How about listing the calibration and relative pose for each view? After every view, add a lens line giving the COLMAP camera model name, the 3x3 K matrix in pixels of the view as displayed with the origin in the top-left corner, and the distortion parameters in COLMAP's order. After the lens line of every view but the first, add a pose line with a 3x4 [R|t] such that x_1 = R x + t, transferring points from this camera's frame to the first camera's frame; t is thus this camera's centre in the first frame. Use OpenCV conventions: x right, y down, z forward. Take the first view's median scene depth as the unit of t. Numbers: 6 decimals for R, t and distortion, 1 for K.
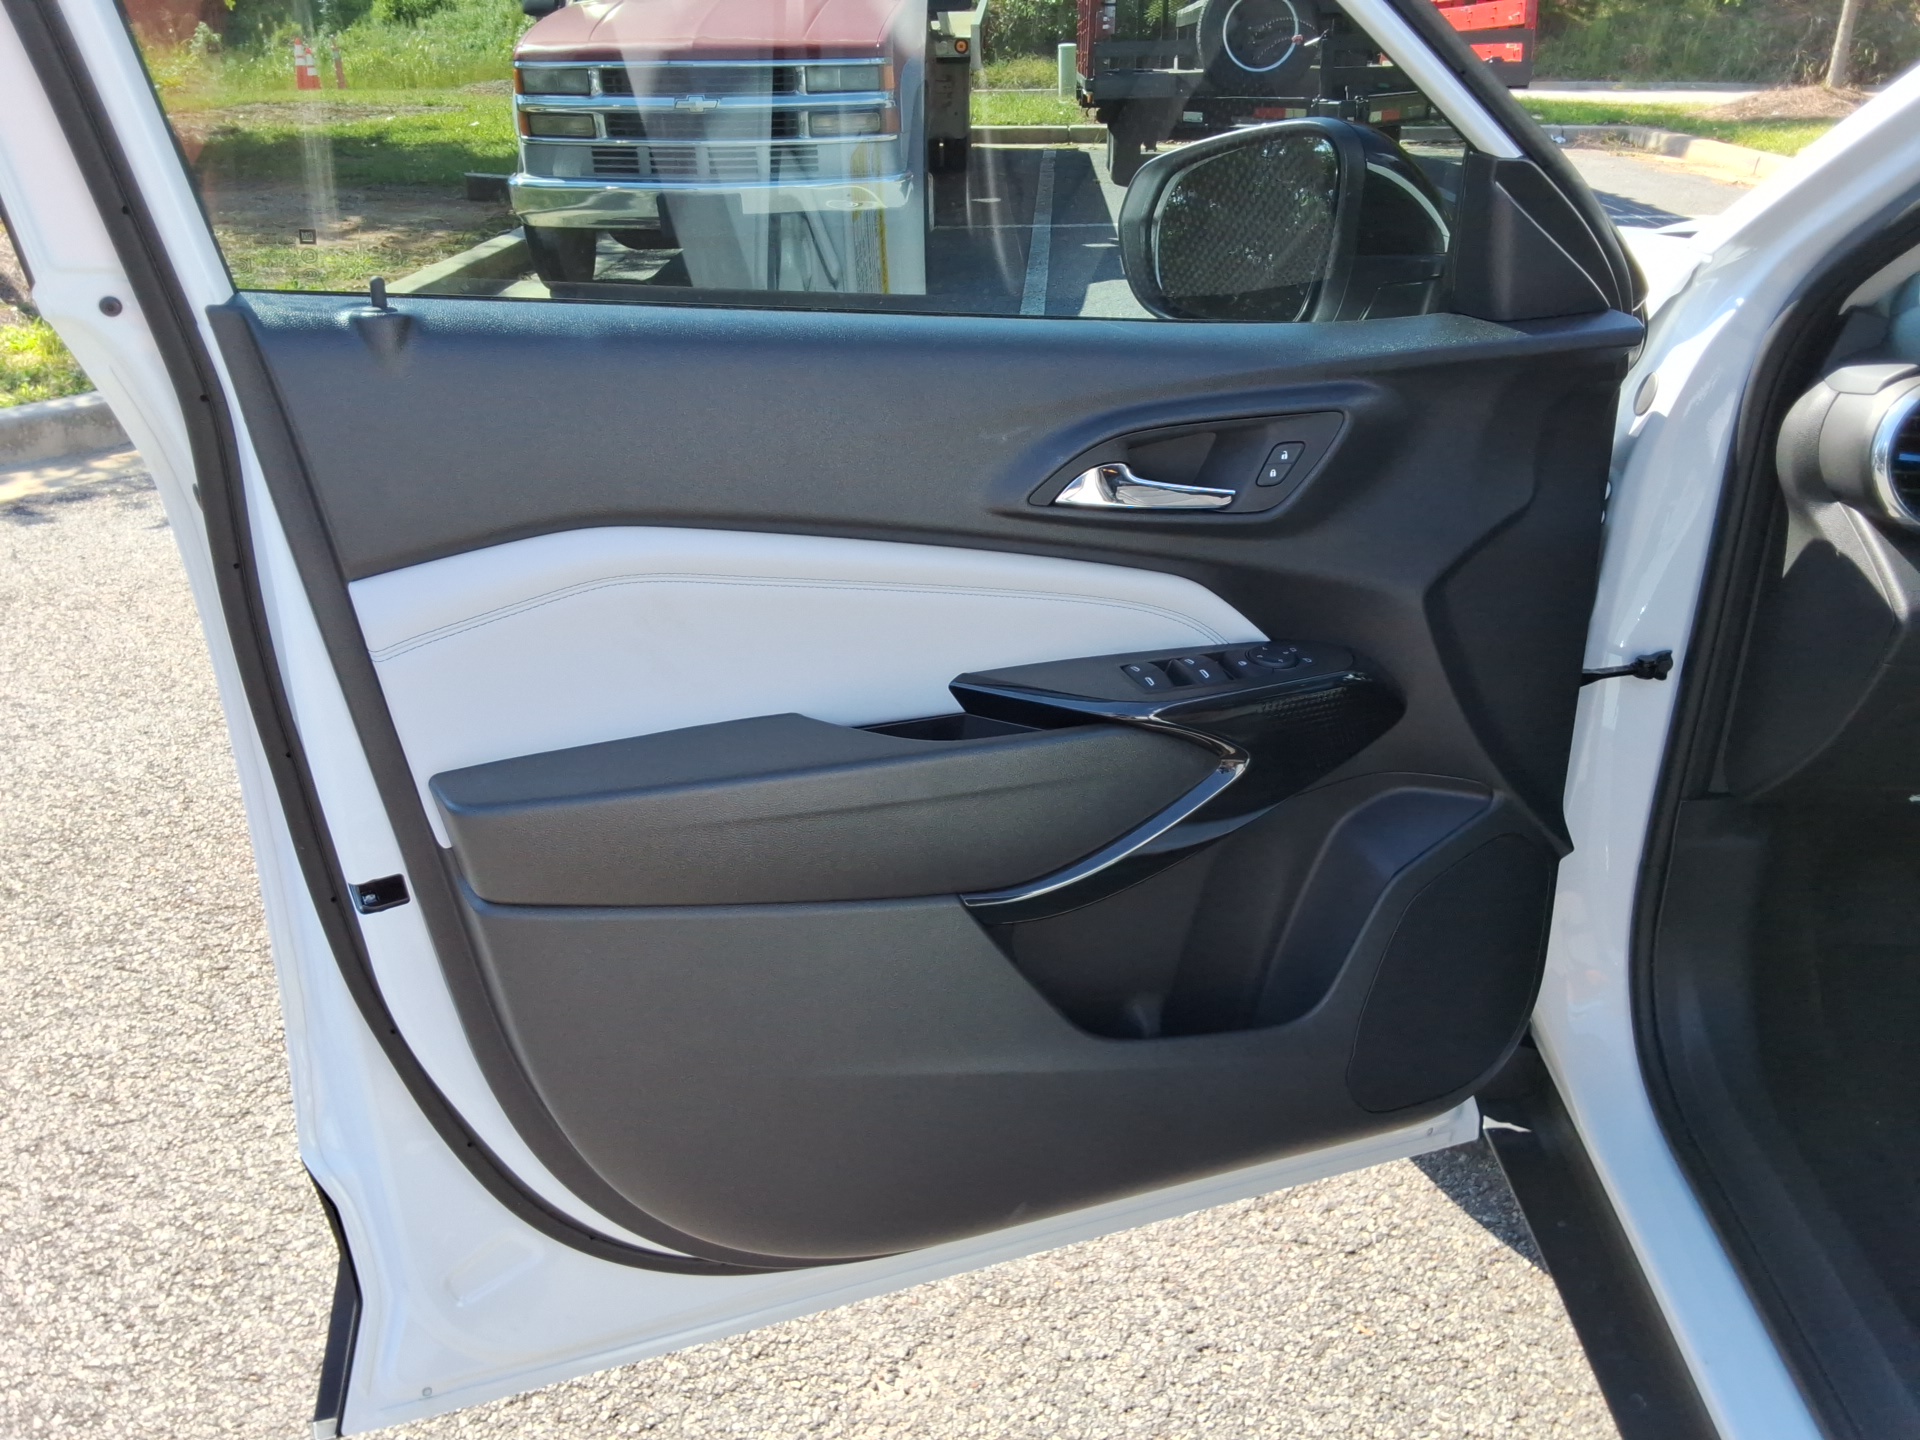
lens RADIAL K [[1549.3, 0, 972.1], [0, 1549.3, 684.0], [0, 0, 1]] dist [0.101194, -0.162112]
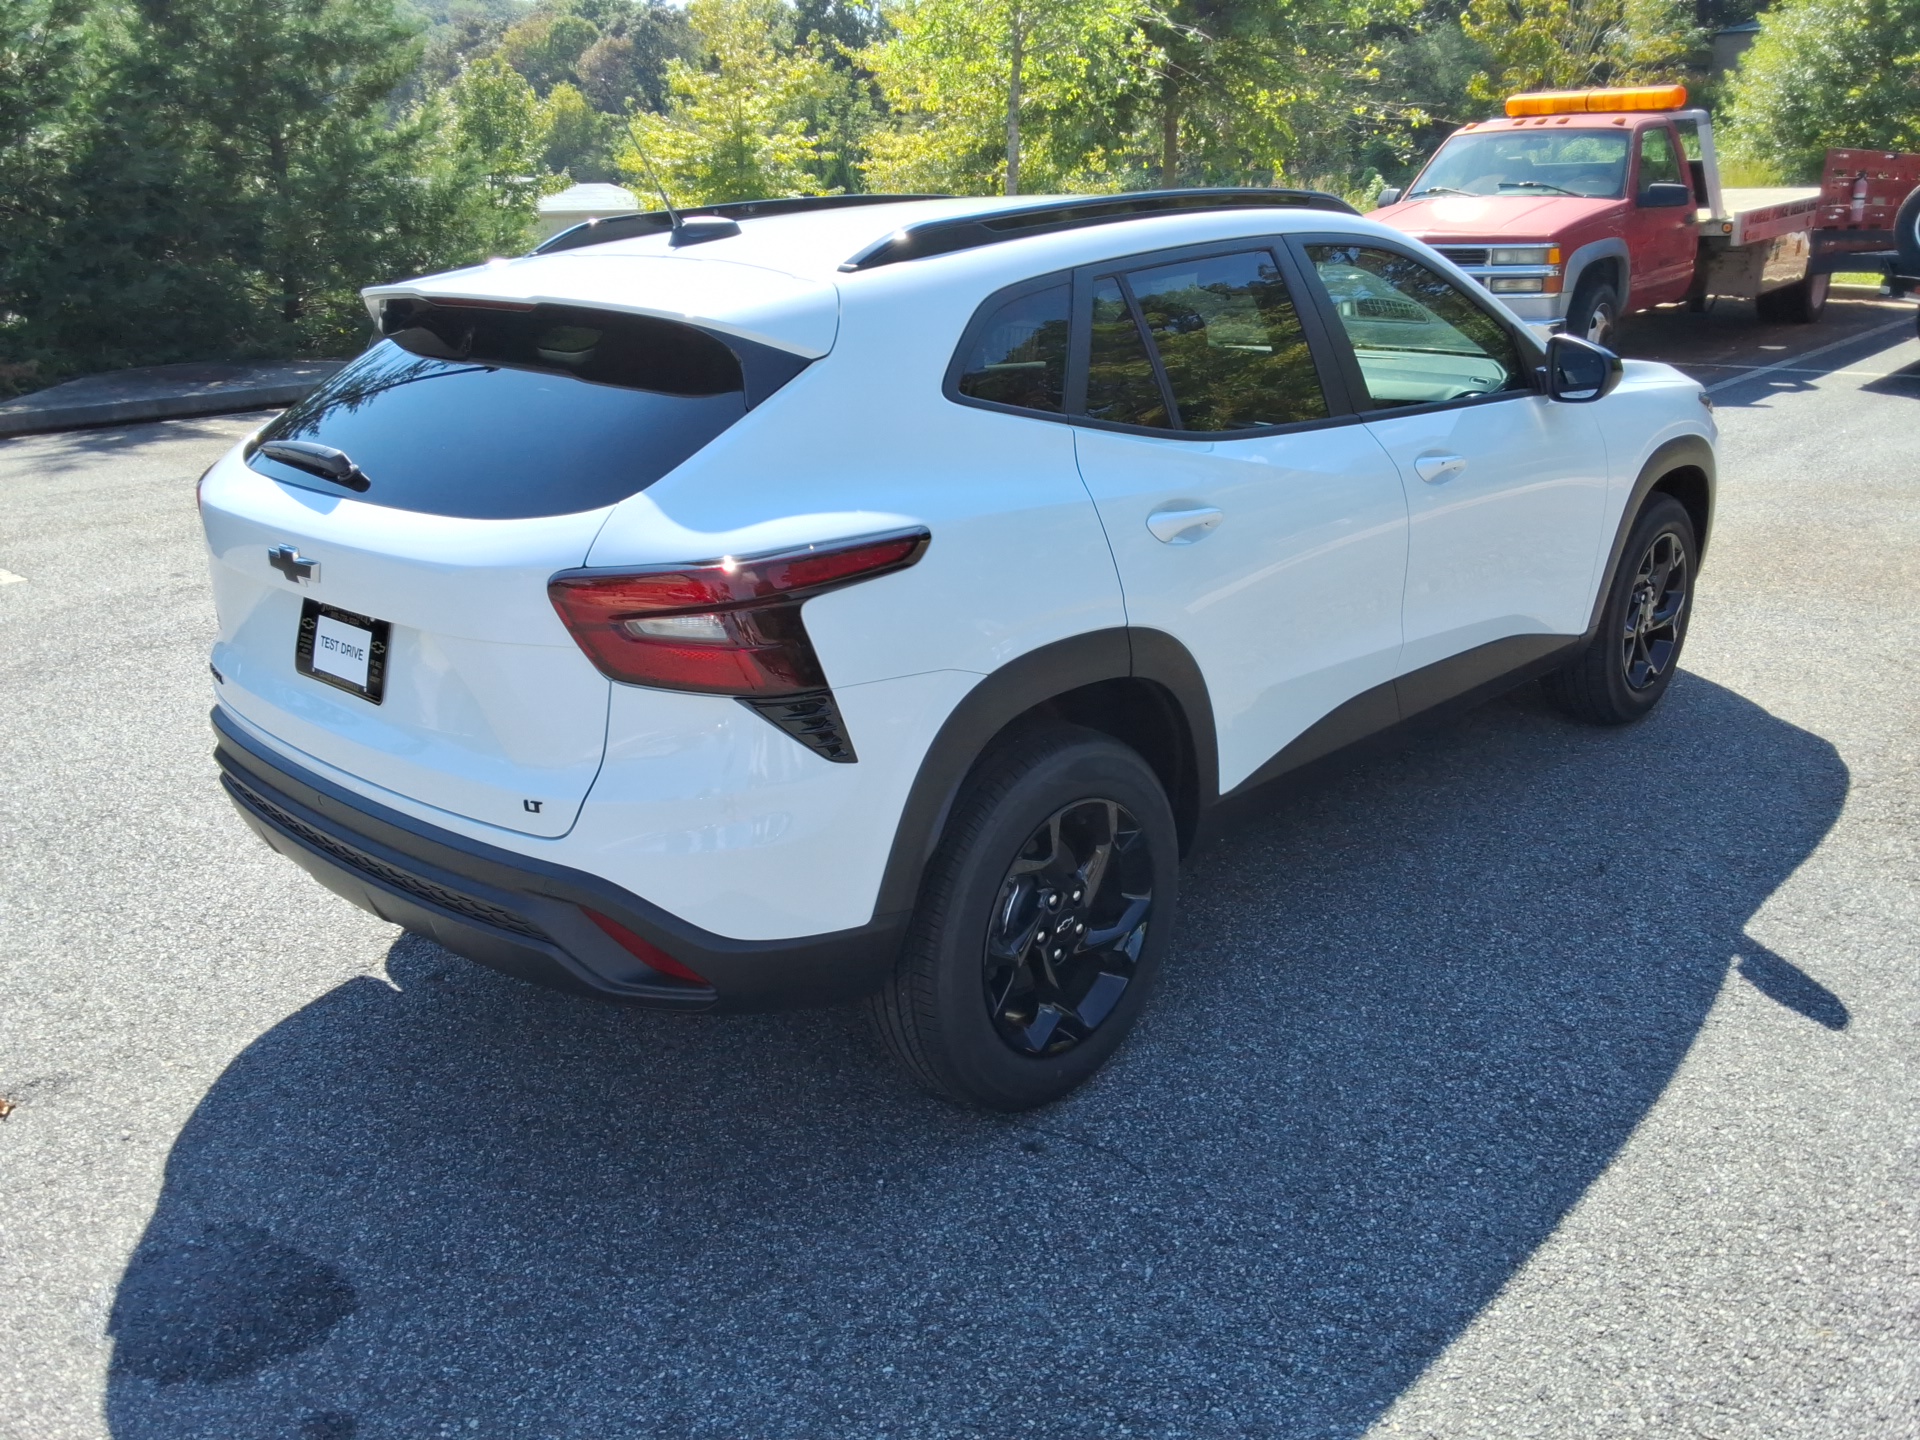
lens RADIAL K [[1549.3, 0, 975.2], [0, 1549.3, 700.1], [0, 0, 1]] dist [0.101194, -0.162112]
pose [[0.767575, 0.201600, -0.608429, 0.404519], [-0.242695, 0.969983, 0.015224, 0.095575], [0.593235, 0.135977, 0.793462, -0.333370]]
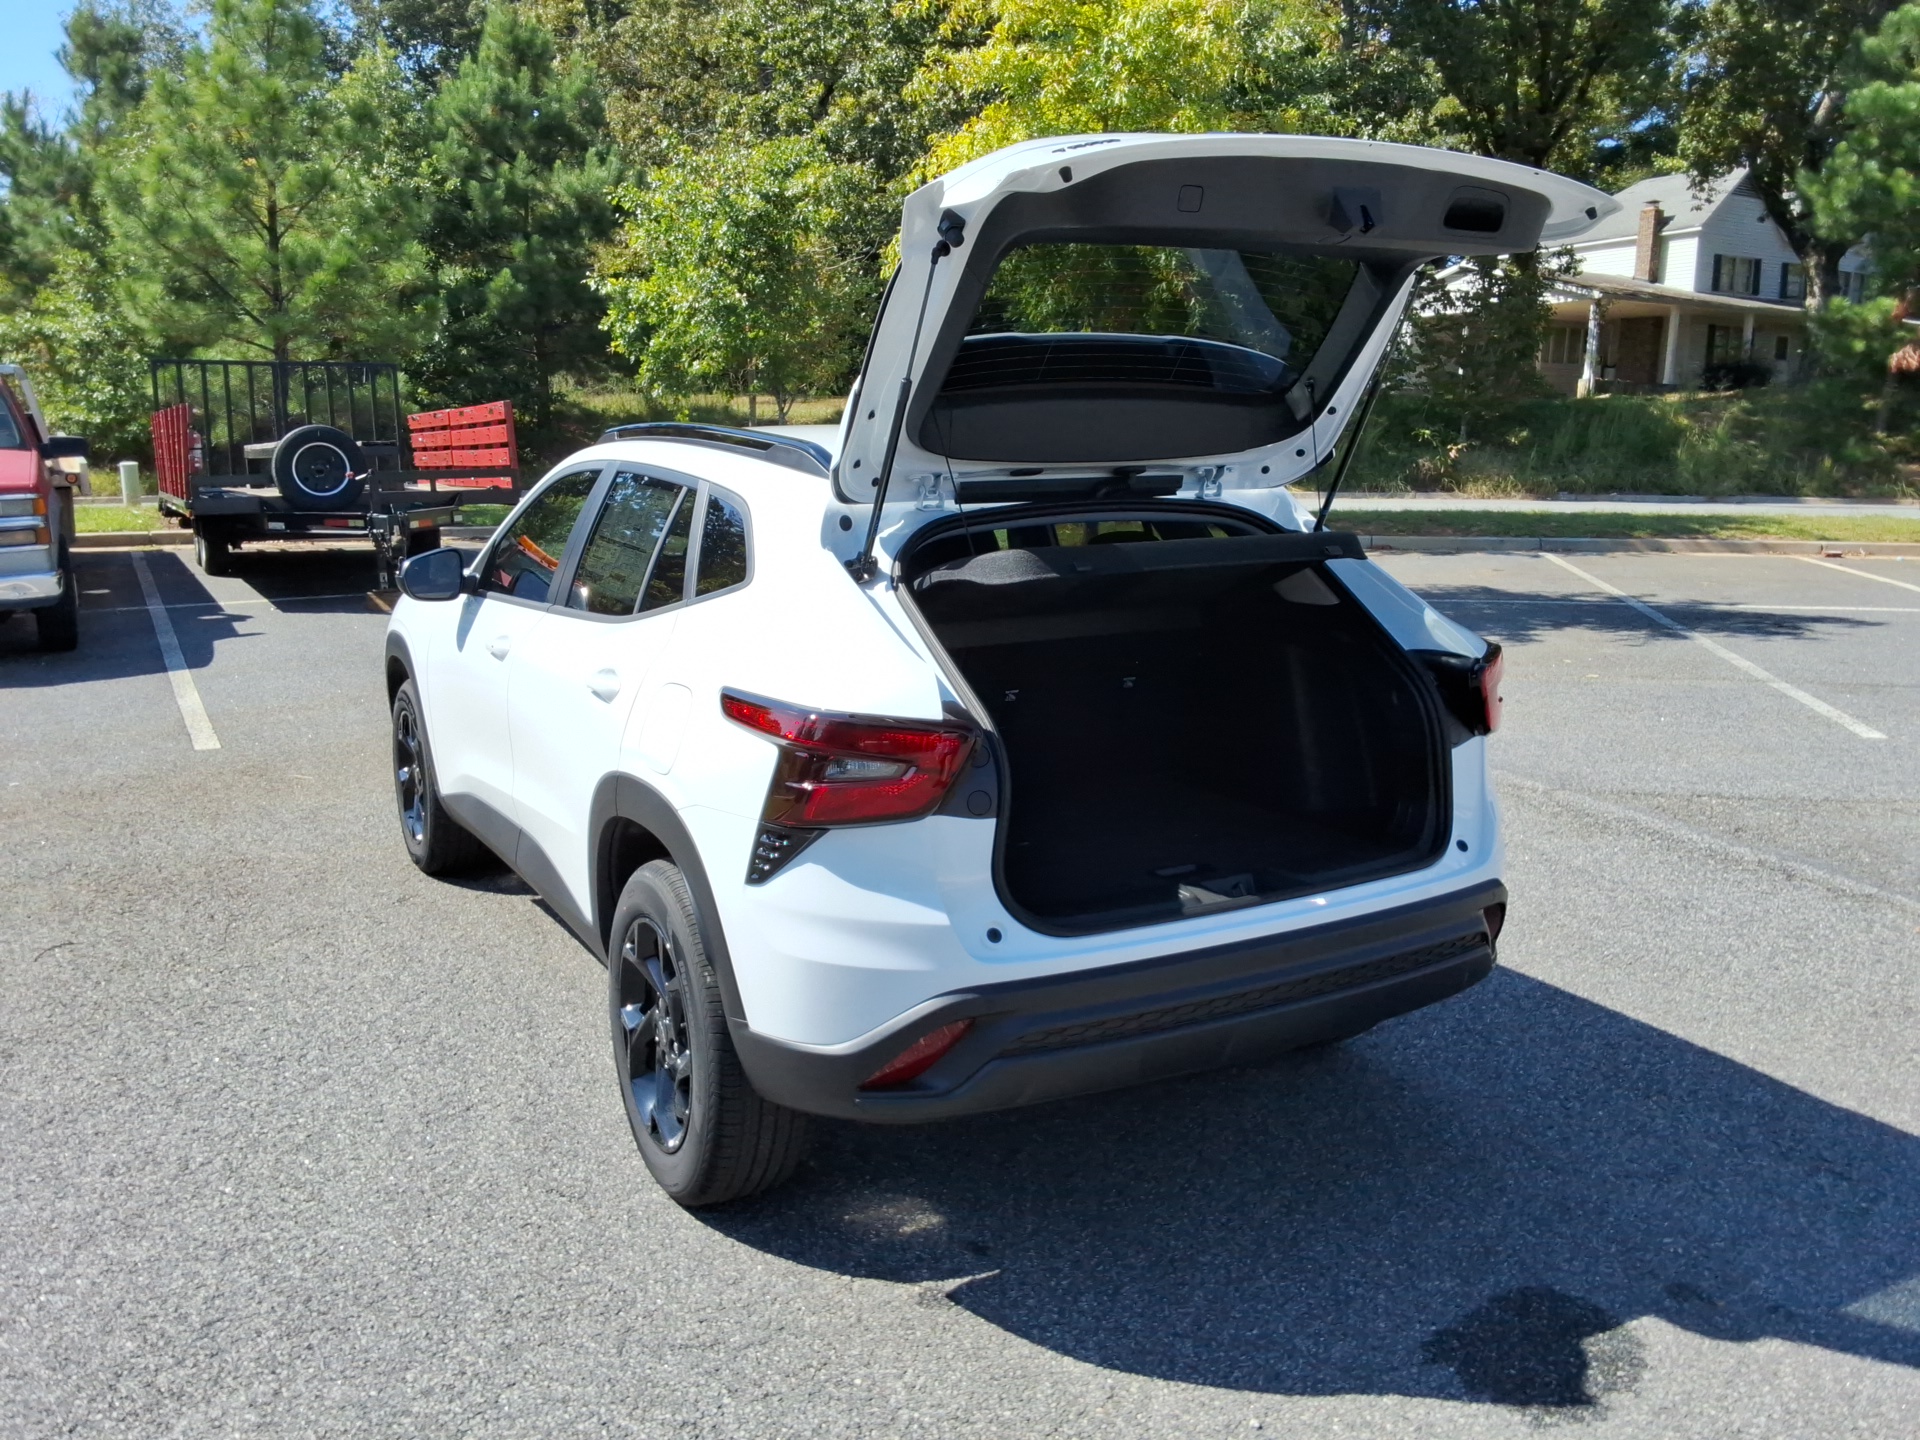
lens RADIAL K [[1549.3, 0, 976.1], [0, 1549.3, 684.9], [0, 0, 1]] dist [0.101194, -0.162112]
pose [[0.844361, -0.079093, 0.529905, -0.083254], [0.200882, 0.963628, -0.176259, 0.139176], [-0.496691, 0.255275, 0.829538, -0.414315]]
